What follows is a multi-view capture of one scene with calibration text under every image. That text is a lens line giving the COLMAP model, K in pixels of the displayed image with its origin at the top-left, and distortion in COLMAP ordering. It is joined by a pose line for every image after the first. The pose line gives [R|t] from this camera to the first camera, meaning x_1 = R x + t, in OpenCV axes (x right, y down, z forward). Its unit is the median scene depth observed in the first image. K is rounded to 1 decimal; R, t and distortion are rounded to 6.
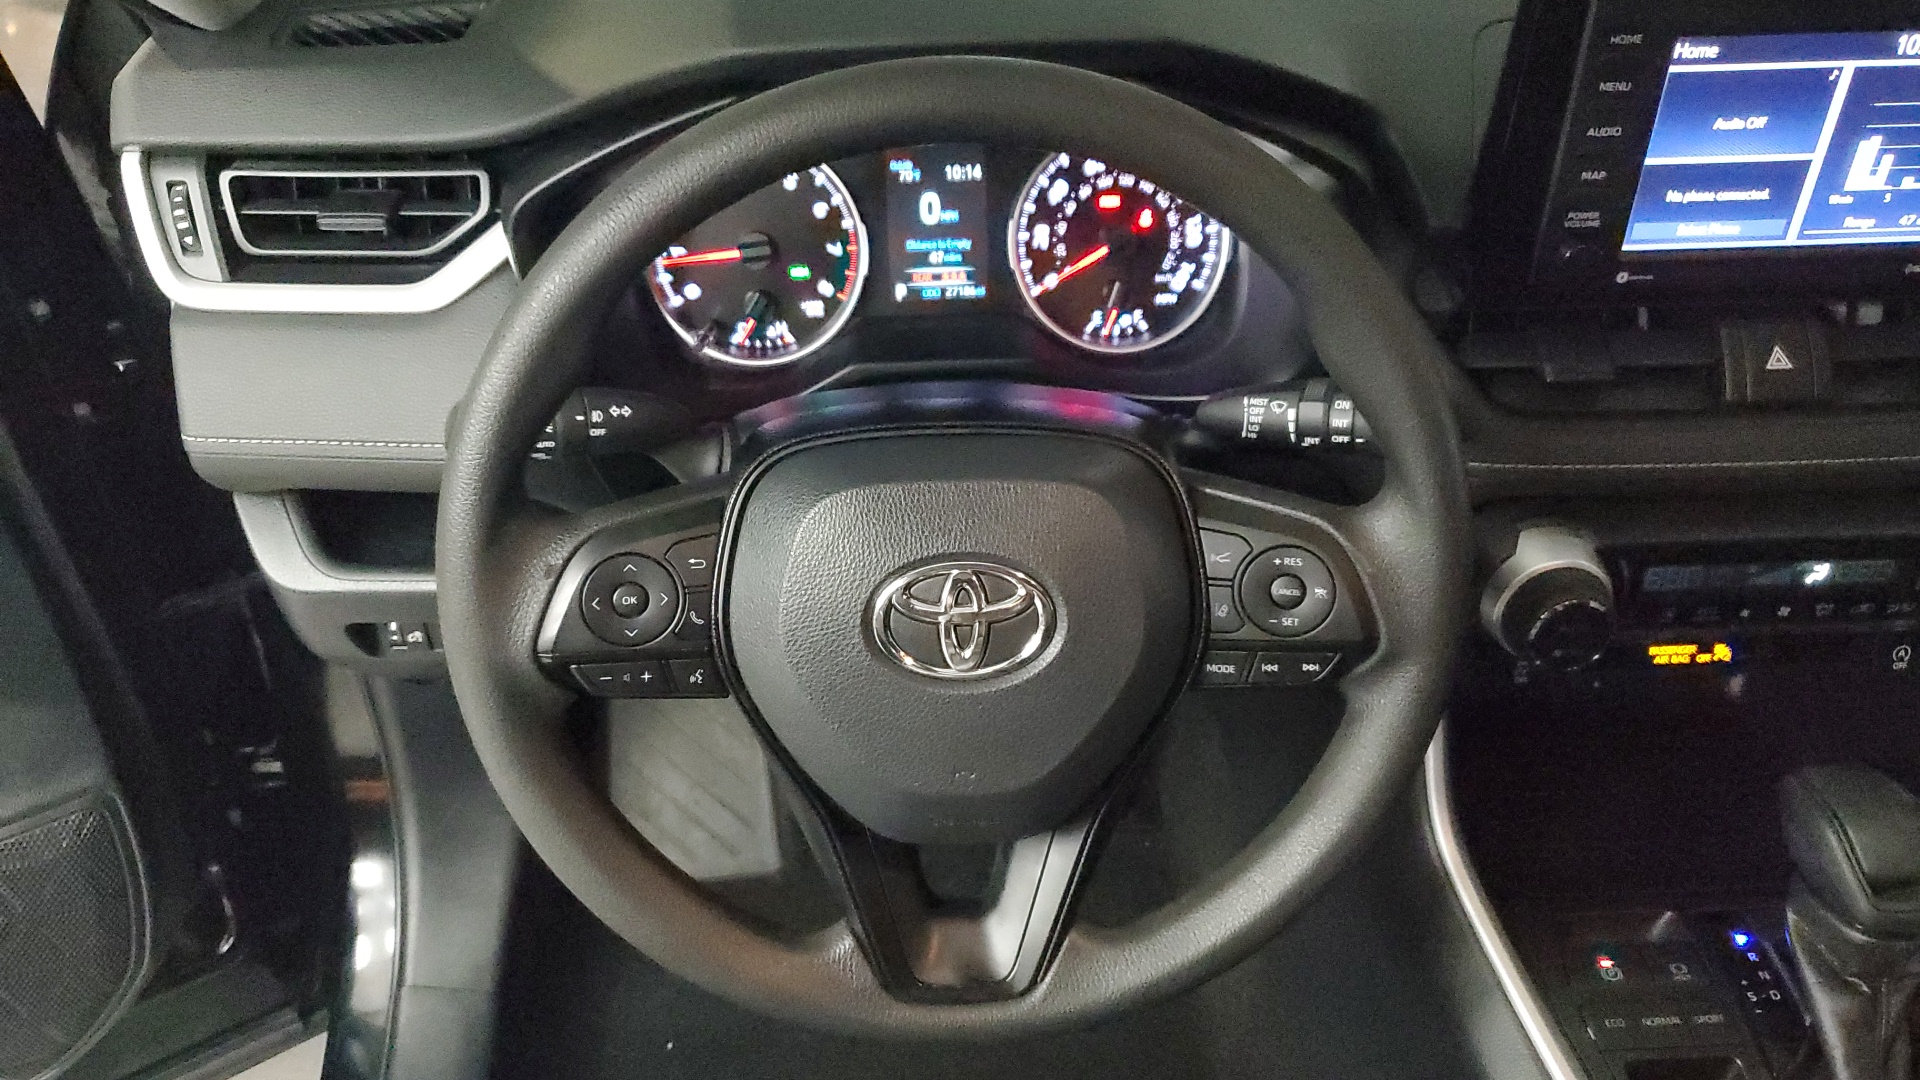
lens RADIAL K [[1590.3, 0, 954.5], [0, 1590.3, 569.9], [0, 0, 1]] dist [0.058598, -0.072057]
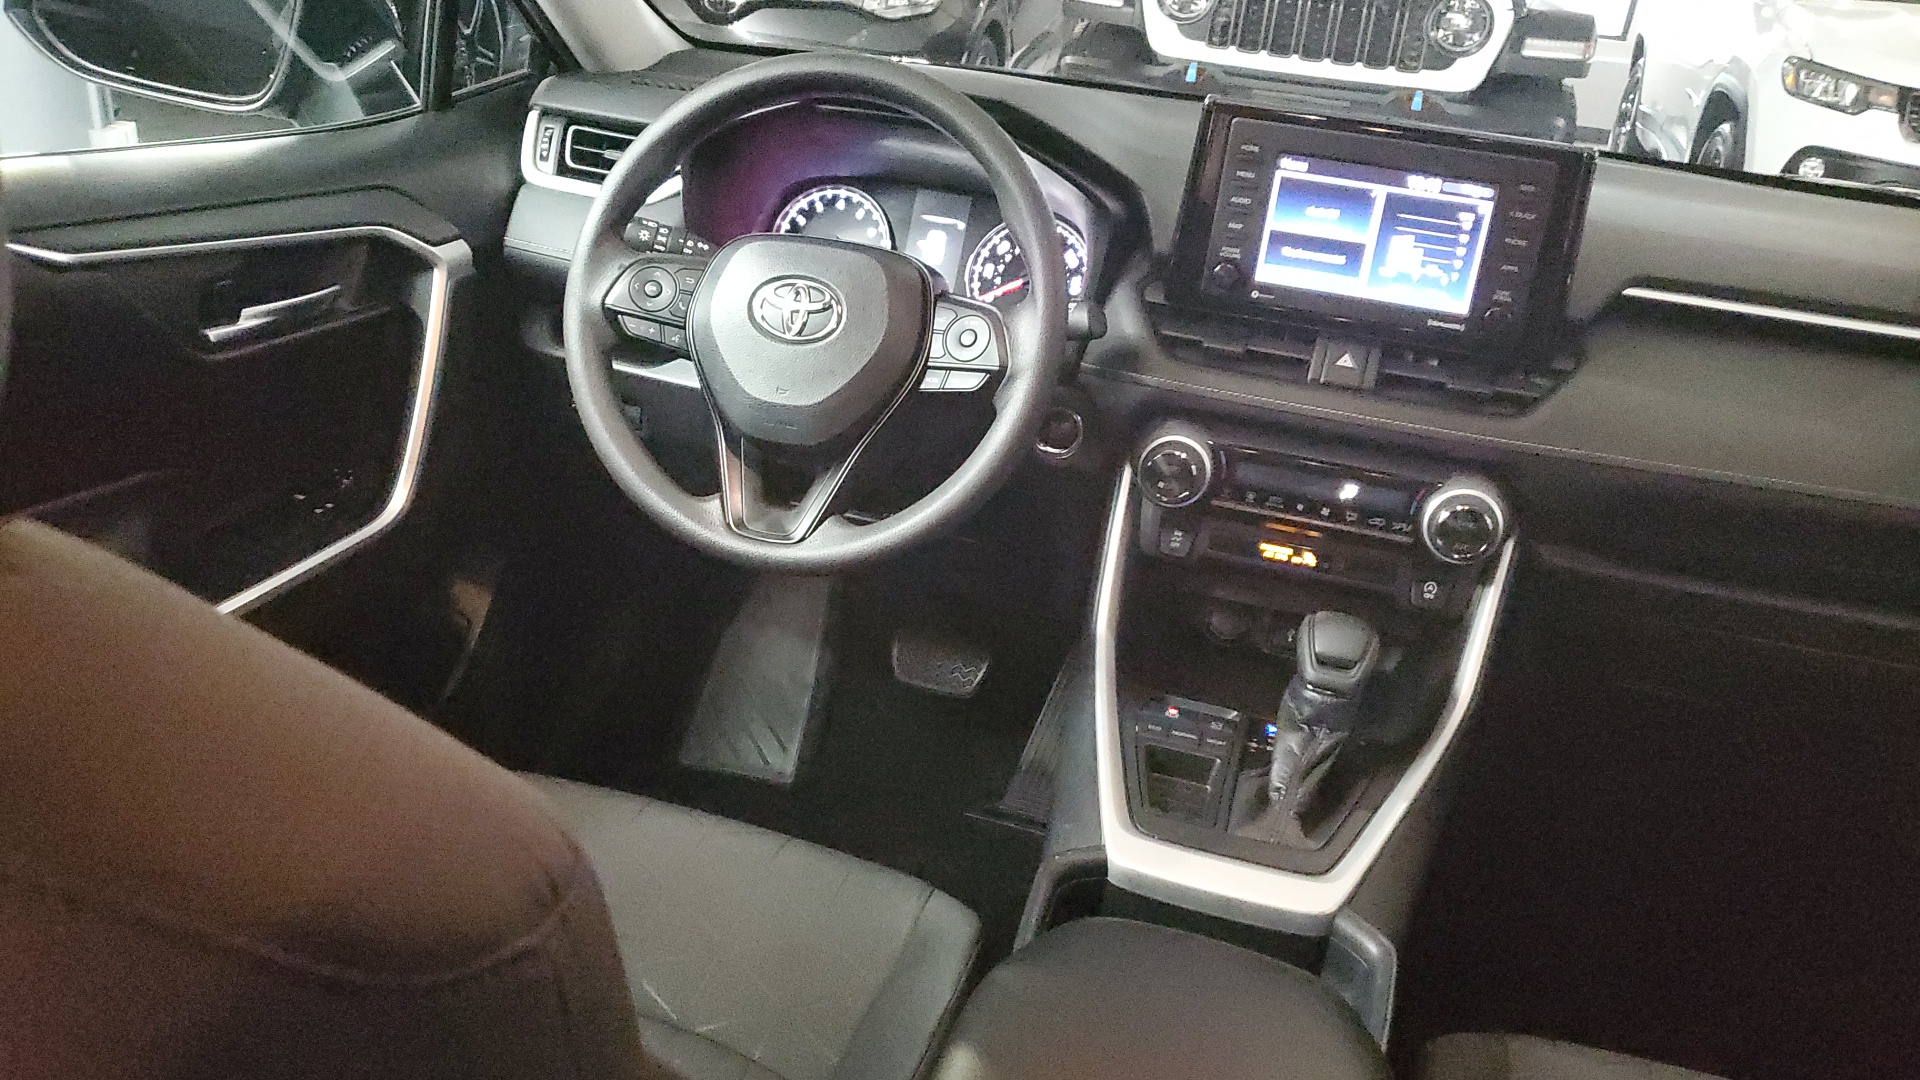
lens RADIAL K [[1590.3, 0, 930.3], [0, 1590.3, 540.5], [0, 0, 1]] dist [0.058598, -0.072057]
pose [[0.934036, 0.222870, -0.279114, 0.573702], [-0.303123, 0.907947, -0.289393, 0.604474], [0.188924, 0.354909, 0.915613, -0.497540]]
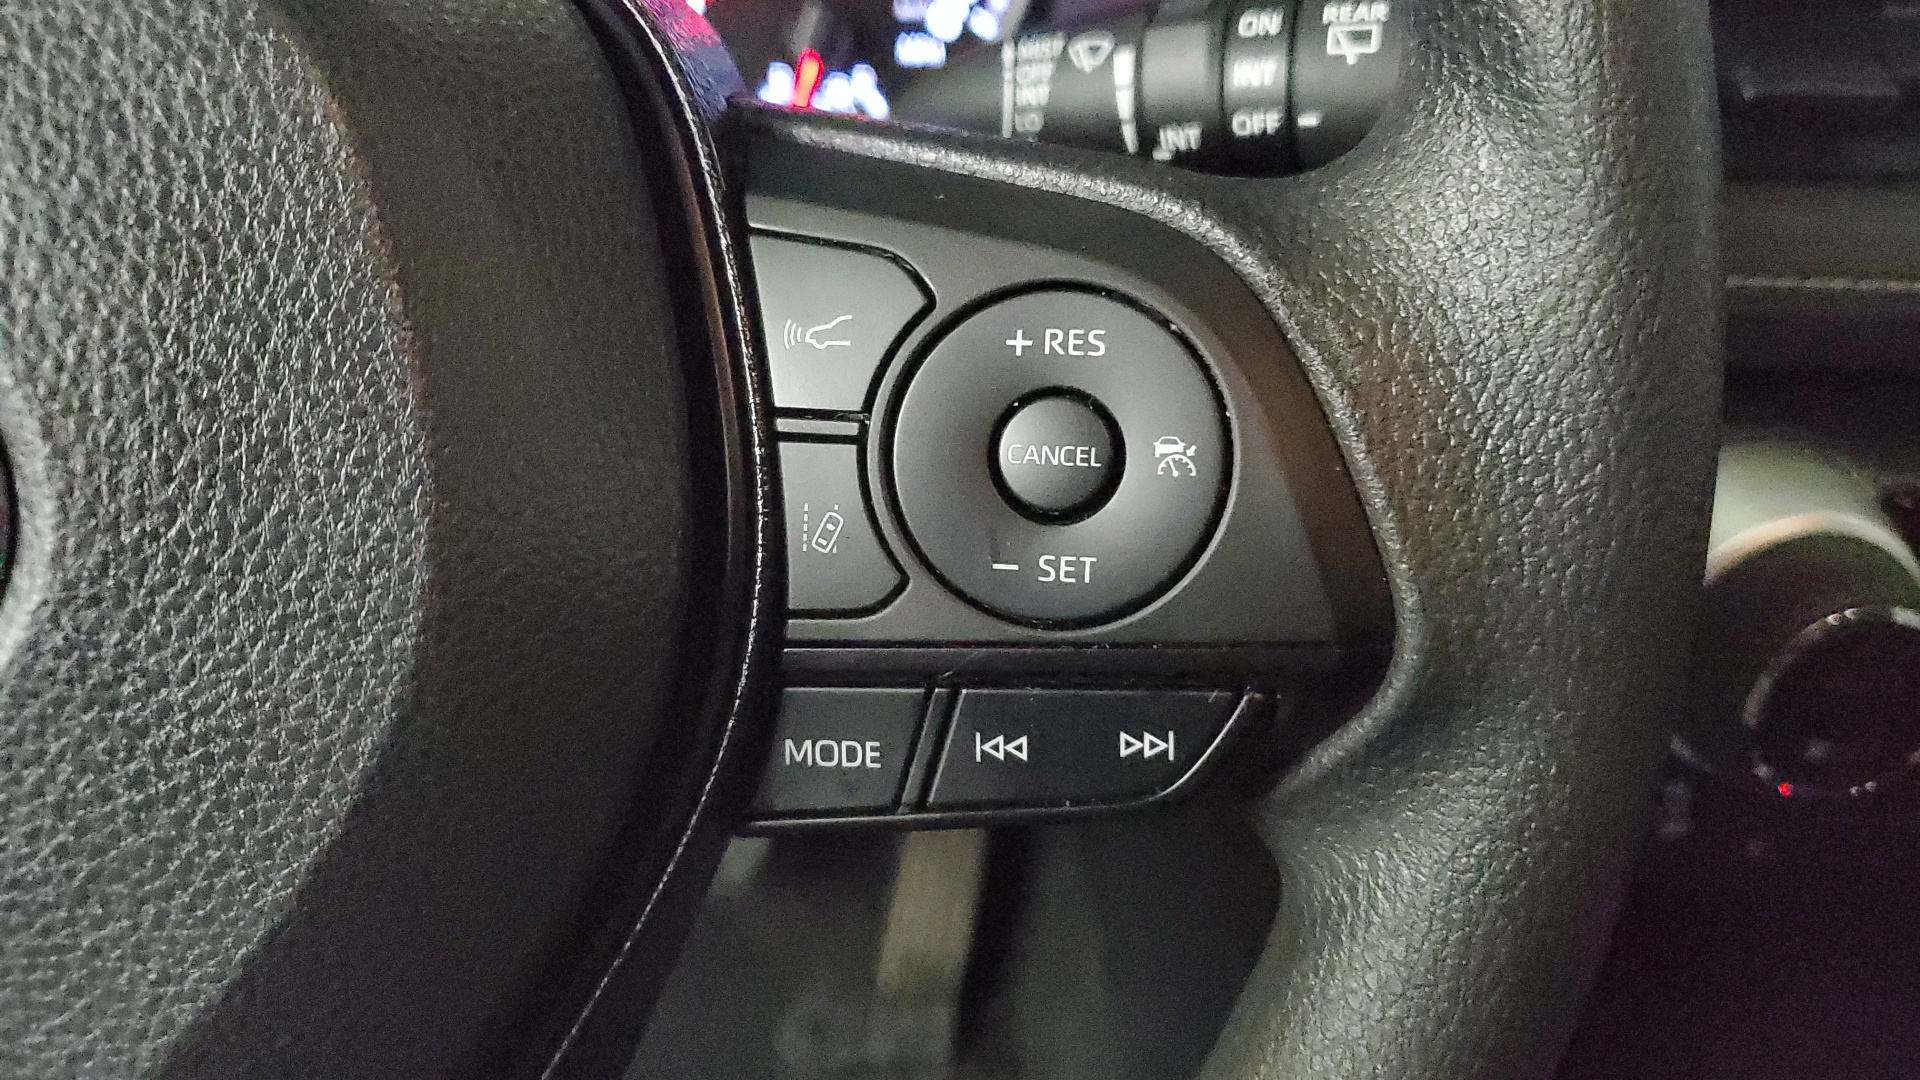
lens RADIAL K [[1590.3, 0, 1018.4], [0, 1590.3, 508.1], [0, 0, 1]] dist [0.058598, -0.072057]
pose [[0.996225, 0.032404, 0.080533, 0.138530], [-0.020945, 0.990034, -0.139259, 0.045515], [-0.084243, 0.137047, 0.986976, 0.563936]]
